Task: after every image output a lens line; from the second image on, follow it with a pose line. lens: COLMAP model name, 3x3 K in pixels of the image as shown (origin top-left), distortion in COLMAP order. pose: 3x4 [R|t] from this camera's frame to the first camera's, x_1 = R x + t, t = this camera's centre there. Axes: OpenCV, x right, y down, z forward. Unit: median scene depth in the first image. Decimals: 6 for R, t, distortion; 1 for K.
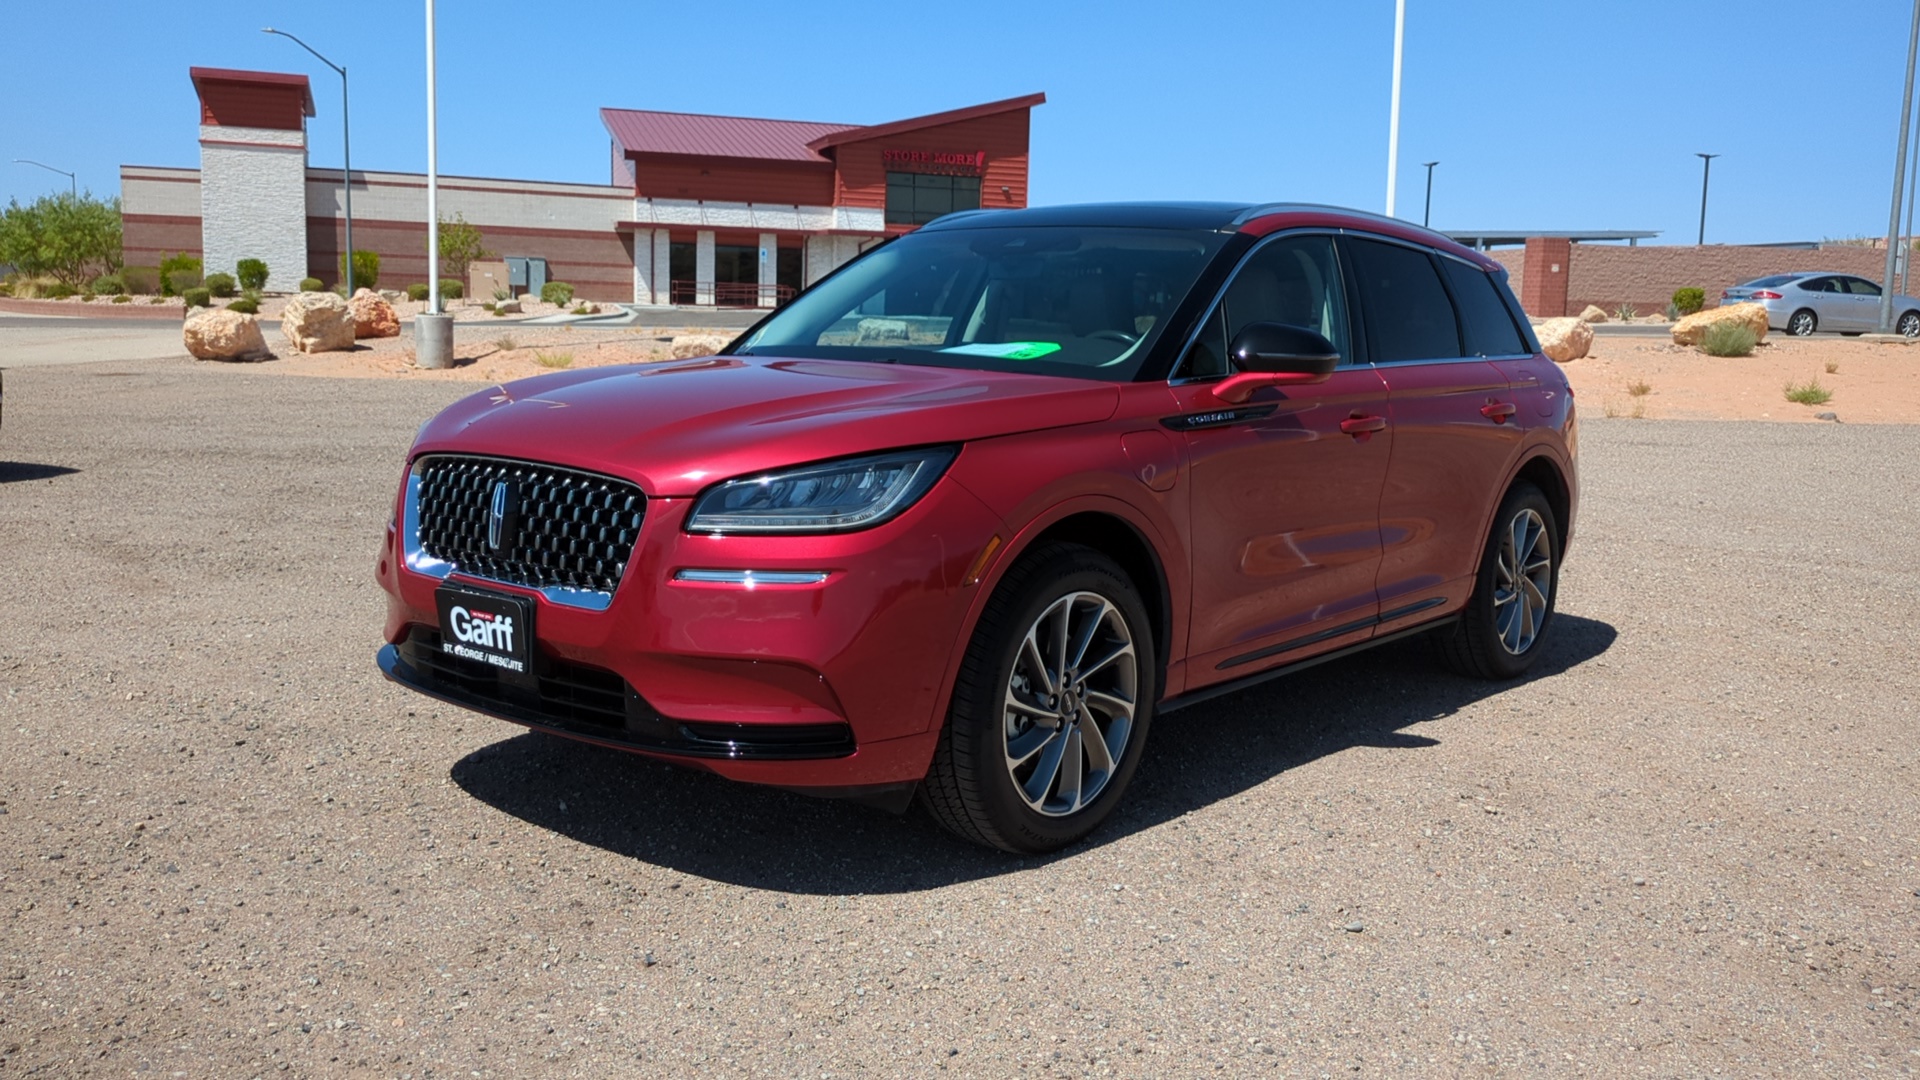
lens RADIAL K [[1669.0, 0, 983.9], [0, 1669.0, 541.1], [0, 0, 1]] dist [0.062001, -0.068048]
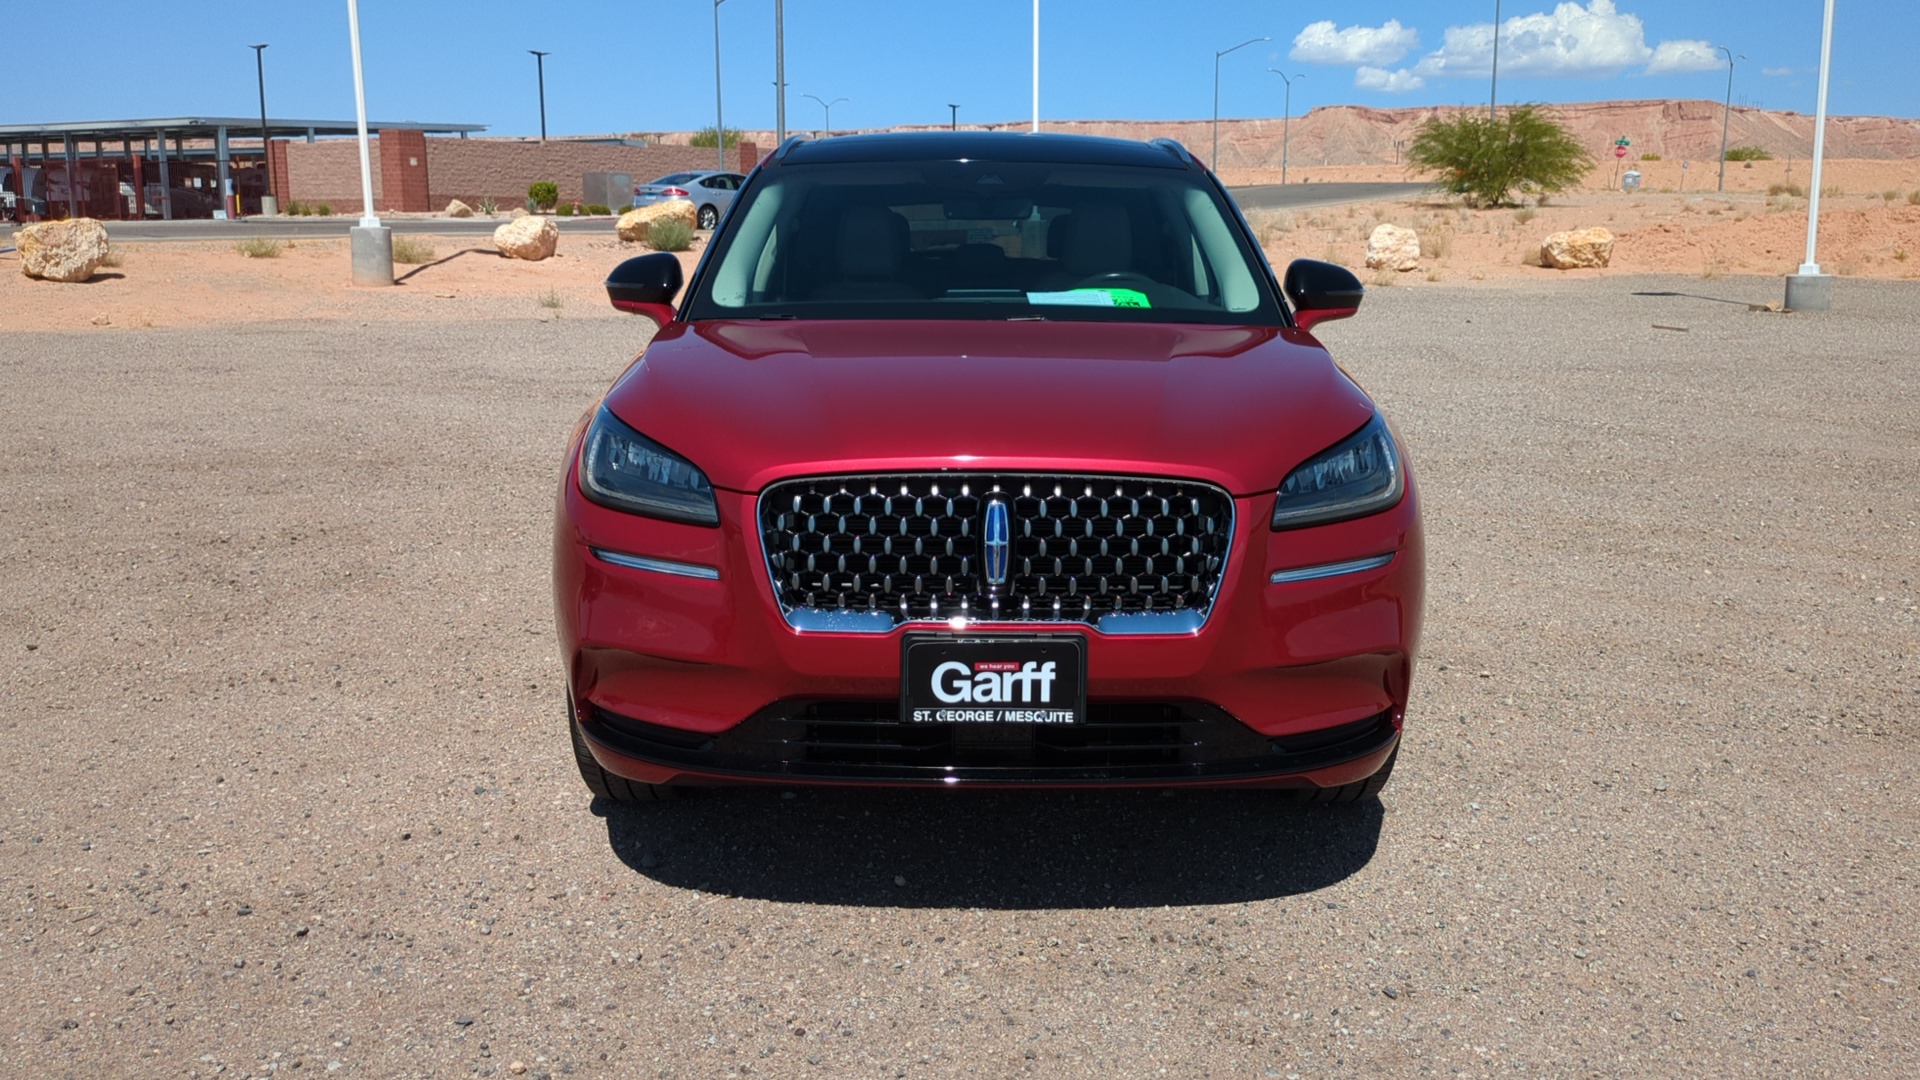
lens RADIAL K [[1669.0, 0, 972.8], [0, 1669.0, 543.3], [0, 0, 1]] dist [0.062001, -0.068048]
pose [[0.764677, -0.141946, 0.628586, -0.111291], [0.100956, 0.989782, 0.100698, -0.013430], [-0.636457, -0.013541, 0.771193, 0.052722]]
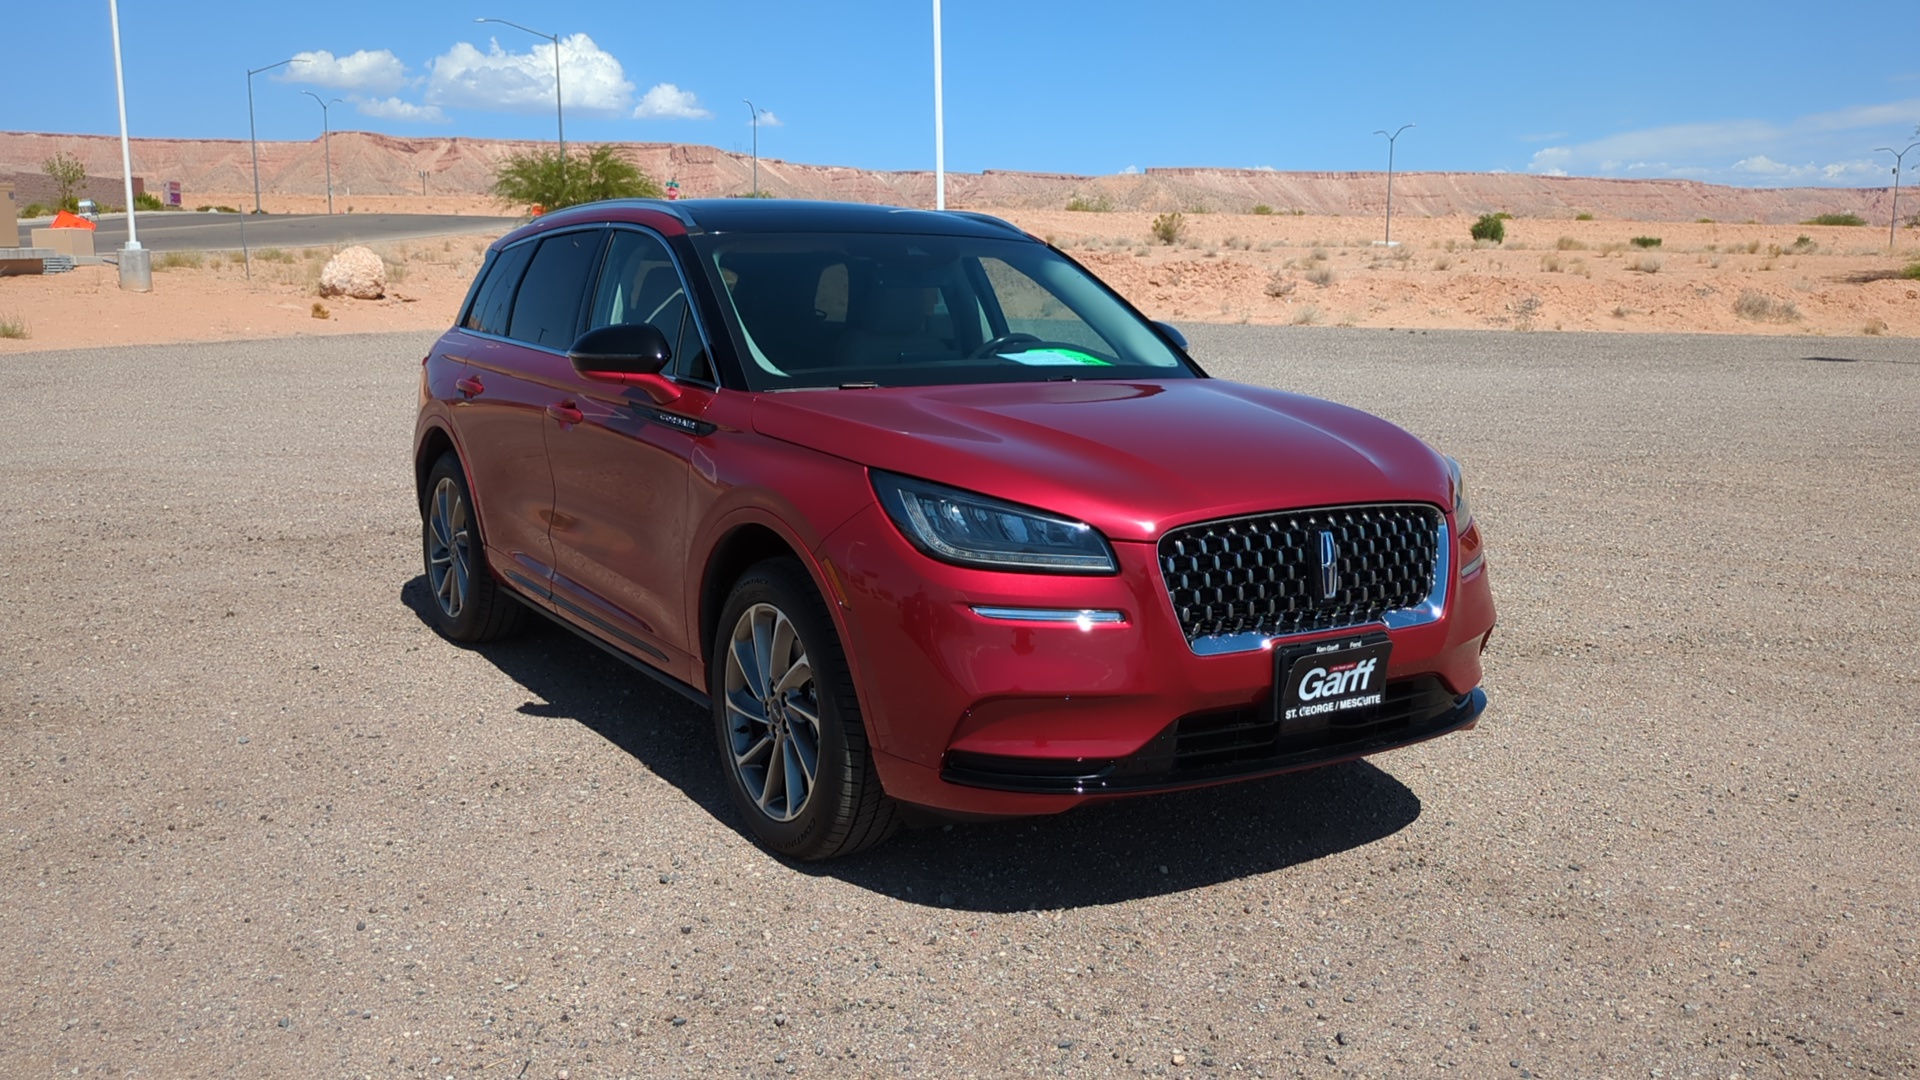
lens RADIAL K [[1669.0, 0, 967.4], [0, 1669.0, 583.4], [0, 0, 1]] dist [0.062001, -0.068048]
pose [[0.295473, -0.201531, 0.933853, -0.176888], [0.125358, 0.977224, 0.171227, -0.027781], [-0.947091, 0.066473, 0.314007, 0.122905]]
